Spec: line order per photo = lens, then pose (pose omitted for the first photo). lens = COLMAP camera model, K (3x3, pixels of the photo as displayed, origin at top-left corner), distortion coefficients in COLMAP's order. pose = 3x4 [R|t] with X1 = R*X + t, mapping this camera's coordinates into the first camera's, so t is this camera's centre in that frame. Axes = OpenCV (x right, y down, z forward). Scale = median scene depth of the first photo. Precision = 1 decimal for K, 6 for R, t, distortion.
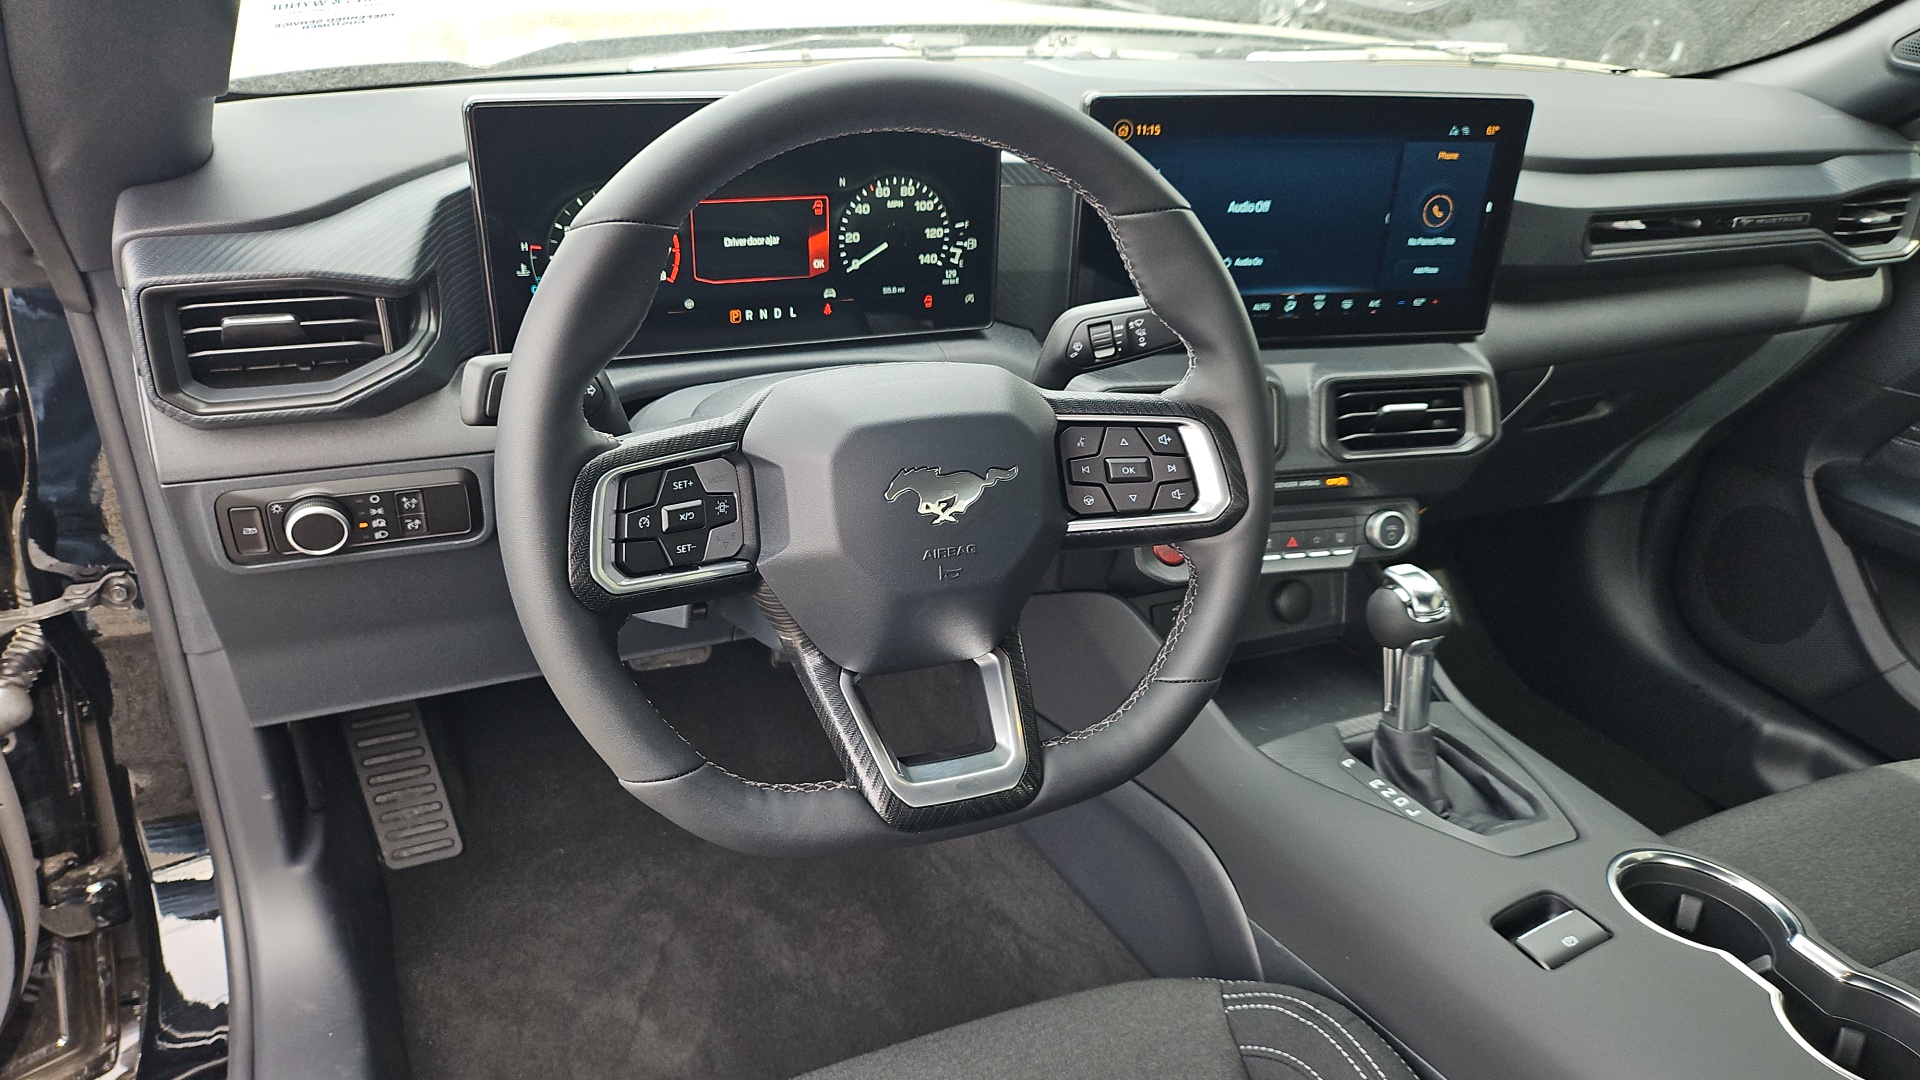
lens RADIAL K [[1312.5, 0, 960.0], [0, 1312.5, 540.0], [0, 0, 1]] dist [0.082729, -0.086222]
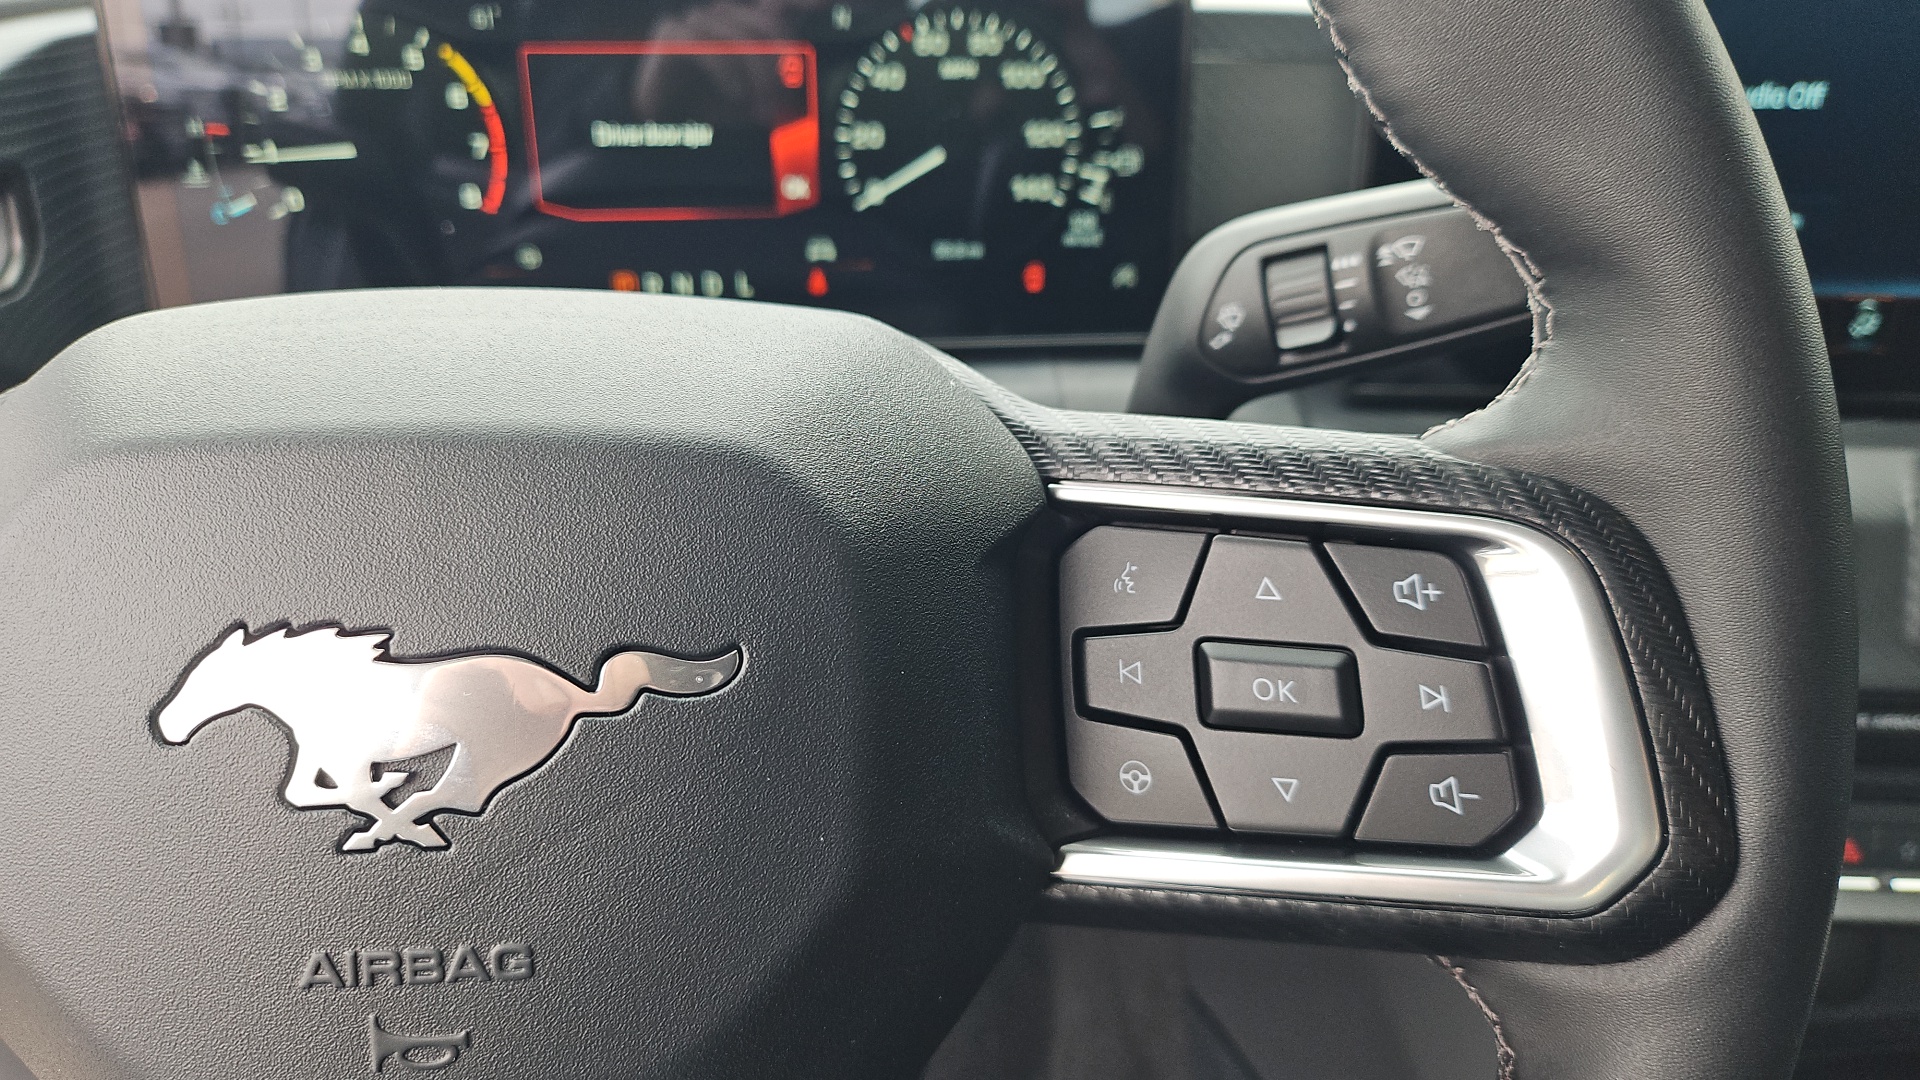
lens RADIAL K [[1437.0, 0, 960.0], [0, 1437.0, 540.0], [0, 0, 1]] dist [-0.004263, -0.006122]
pose [[0.955849, 0.066831, -0.286158, 0.134827], [-0.094133, 0.992117, -0.082724, -0.047818], [0.278374, 0.106009, 0.954605, 0.614372]]
